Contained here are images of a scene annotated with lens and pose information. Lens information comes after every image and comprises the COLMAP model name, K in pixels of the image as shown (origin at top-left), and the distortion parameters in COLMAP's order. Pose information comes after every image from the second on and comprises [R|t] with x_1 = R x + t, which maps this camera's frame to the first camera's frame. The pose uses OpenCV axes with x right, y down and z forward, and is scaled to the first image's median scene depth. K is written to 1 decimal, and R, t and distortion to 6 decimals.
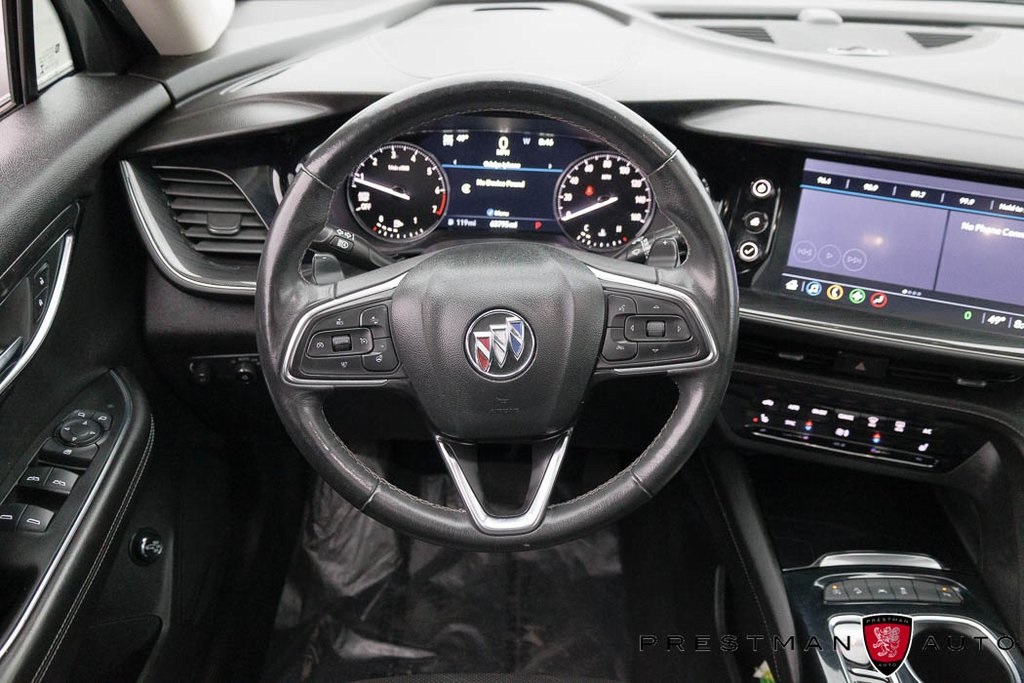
lens RADIAL K [[918.4, 0, 522.8], [0, 918.4, 347.5], [0, 0, 1]] dist [0.024874, 0.013997]
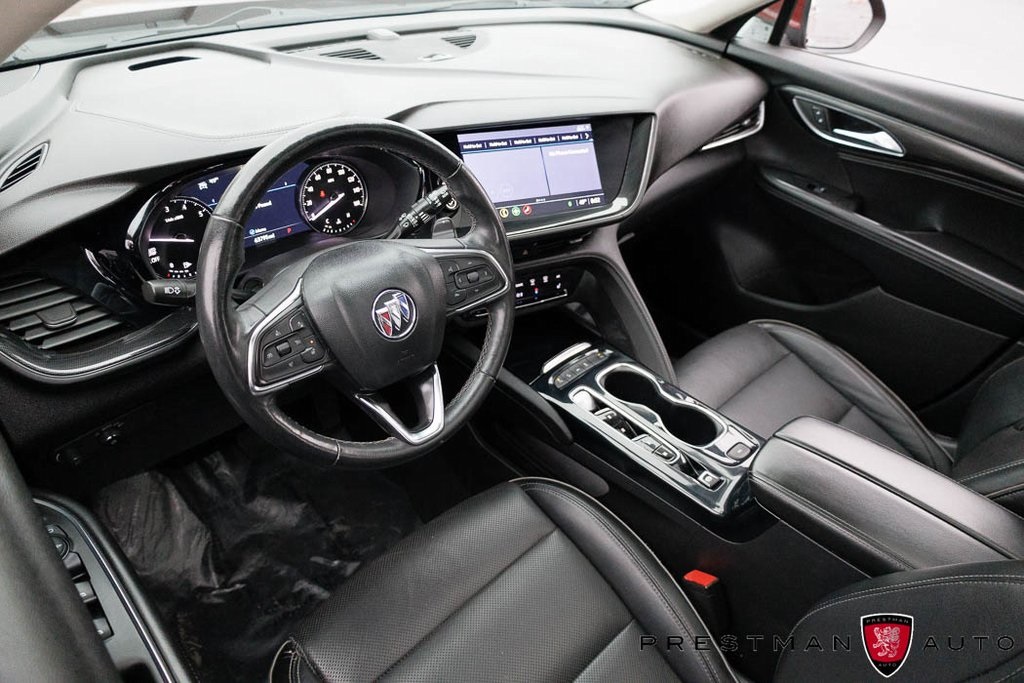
lens RADIAL K [[672.3, 0, 516.4], [0, 672.3, 342.9], [0, 0, 1]] dist [0.018618, -0.002945]
pose [[0.721479, -0.397143, 0.567226, -0.372224], [0.327197, 0.917483, 0.226200, -0.102722], [-0.610254, 0.022395, 0.791889, 0.057412]]
